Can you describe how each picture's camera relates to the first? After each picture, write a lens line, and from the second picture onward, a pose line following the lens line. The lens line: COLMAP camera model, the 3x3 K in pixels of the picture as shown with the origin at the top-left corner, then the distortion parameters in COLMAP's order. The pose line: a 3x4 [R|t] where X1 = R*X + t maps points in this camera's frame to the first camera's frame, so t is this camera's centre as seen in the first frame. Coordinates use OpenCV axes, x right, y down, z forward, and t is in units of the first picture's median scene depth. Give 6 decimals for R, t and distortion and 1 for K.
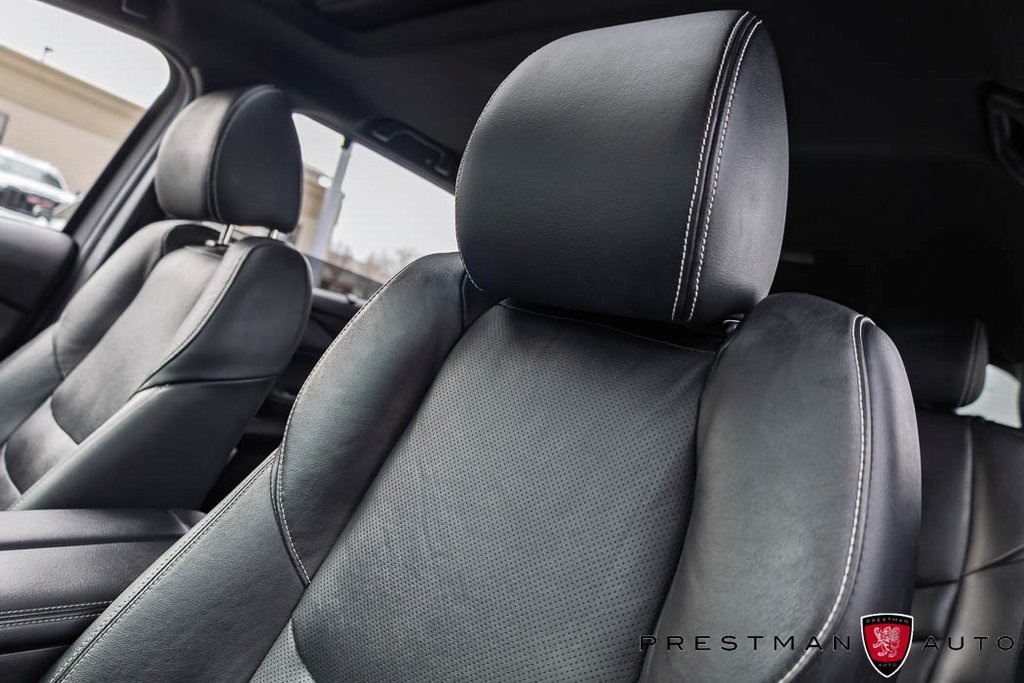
lens RADIAL K [[649.1, 0, 508.8], [0, 649.1, 337.5], [0, 0, 1]] dist [0.003516, -0.000913]
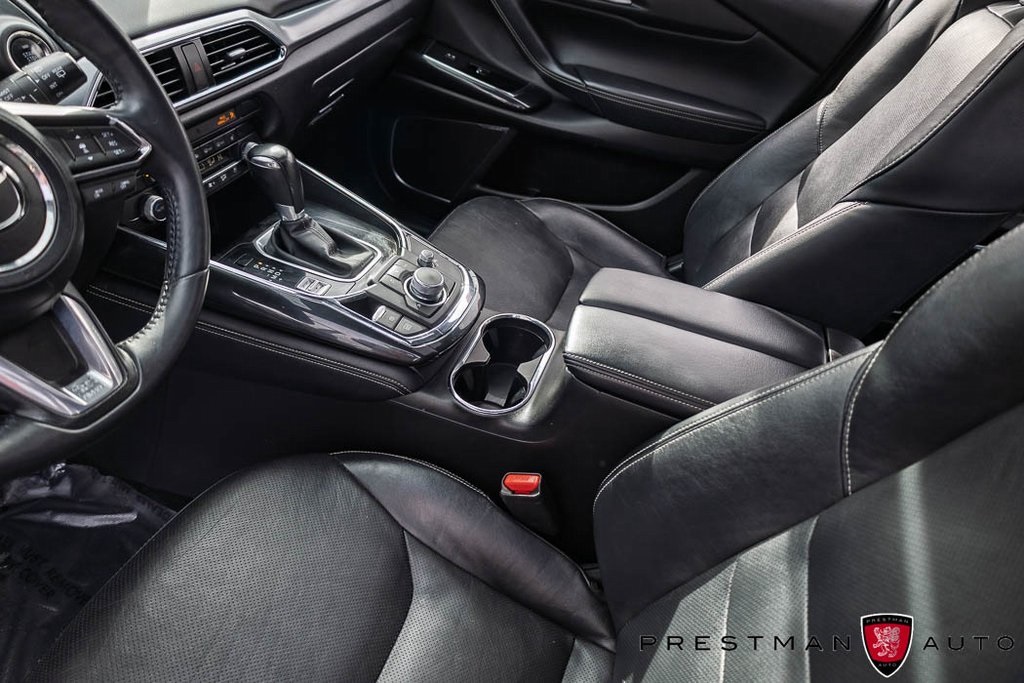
lens RADIAL K [[649.1, 0, 508.8], [0, 649.1, 337.5], [0, 0, 1]] dist [0.003516, -0.000913]
pose [[0.390758, 0.413229, -0.822526, 0.106920], [-0.017133, 0.896681, 0.442345, -0.138856], [0.920334, -0.158758, 0.357465, 0.143228]]
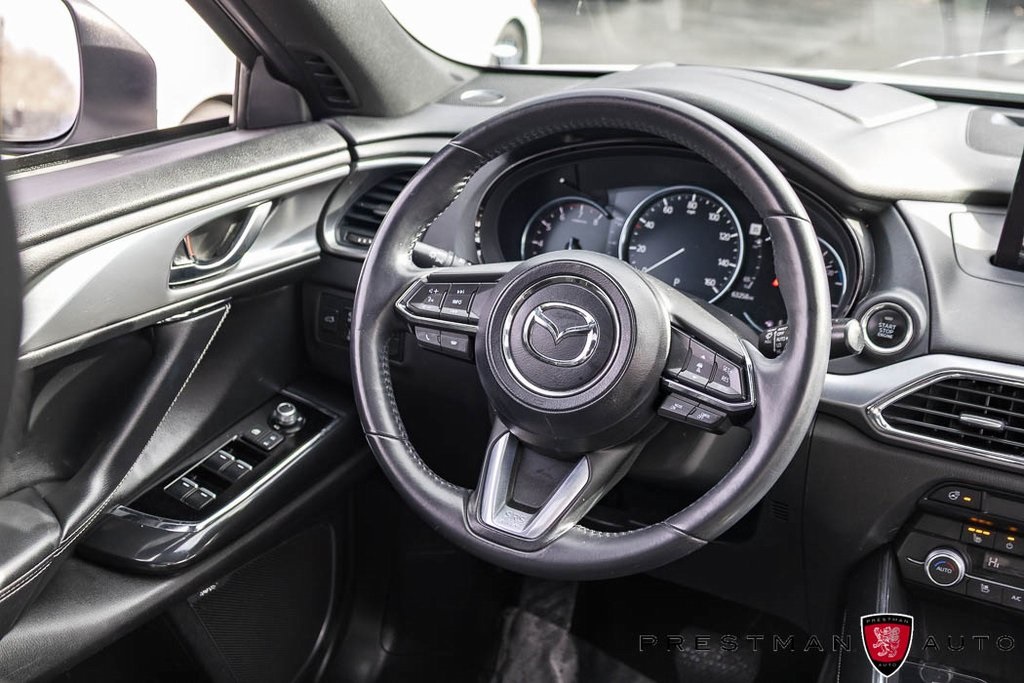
lens RADIAL K [[1239.8, 0, 512.0], [0, 1239.8, 341.5], [0, 0, 1]] dist [0.007566, 0.065789]
pose [[-0.917161, -0.208331, -0.339727, -0.059402], [-0.296706, 0.926079, 0.233115, -0.253025], [0.266049, 0.314603, -0.911177, 0.966291]]
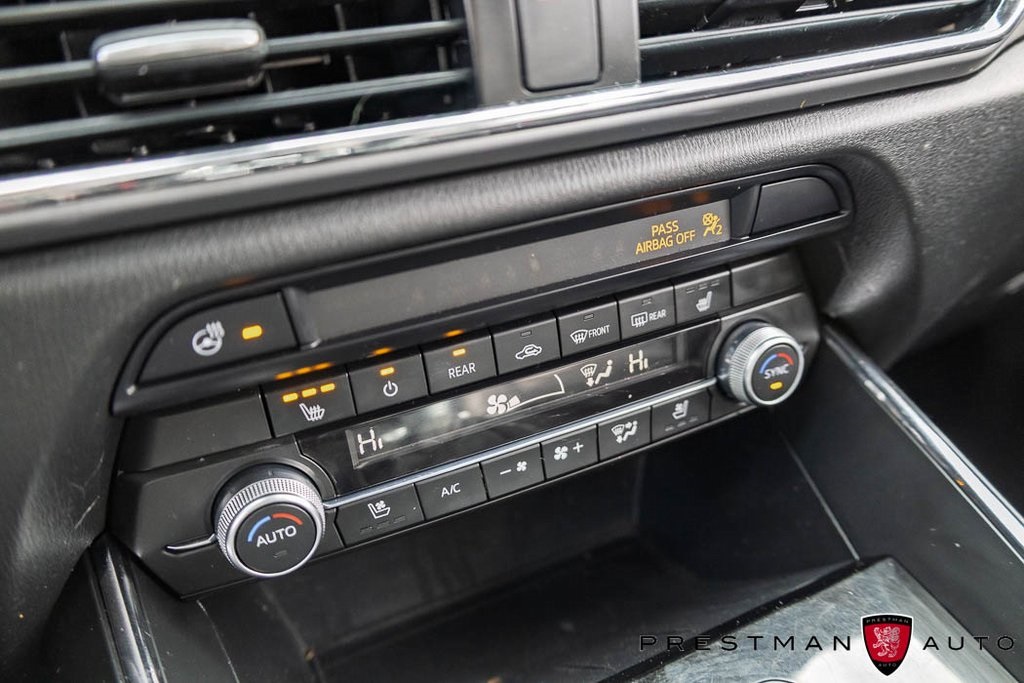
lens RADIAL K [[778.6, 0, 512.3], [0, 778.6, 343.9], [0, 0, 1]] dist [-0.013544, -0.002788]
pose [[-0.419574, 0.240449, -0.875295, -0.713808], [-0.041551, 0.958180, 0.283135, -0.034343], [0.906770, 0.155166, -0.392036, 0.218395]]
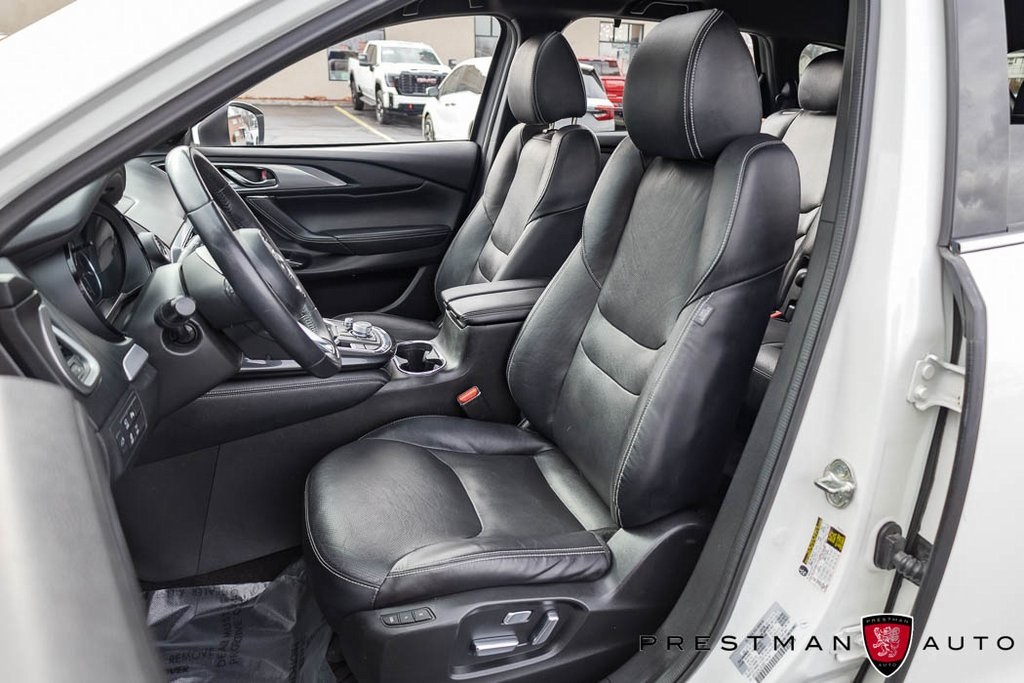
lens RADIAL K [[666.1, 0, 515.2], [0, 666.1, 345.4], [0, 0, 1]] dist [-0.001629, 0.001588]
pose [[0.838167, -0.071598, -0.540694, 0.438206], [0.228947, 0.945964, 0.229643, -0.039591], [0.495034, -0.316270, 0.809268, -0.724988]]
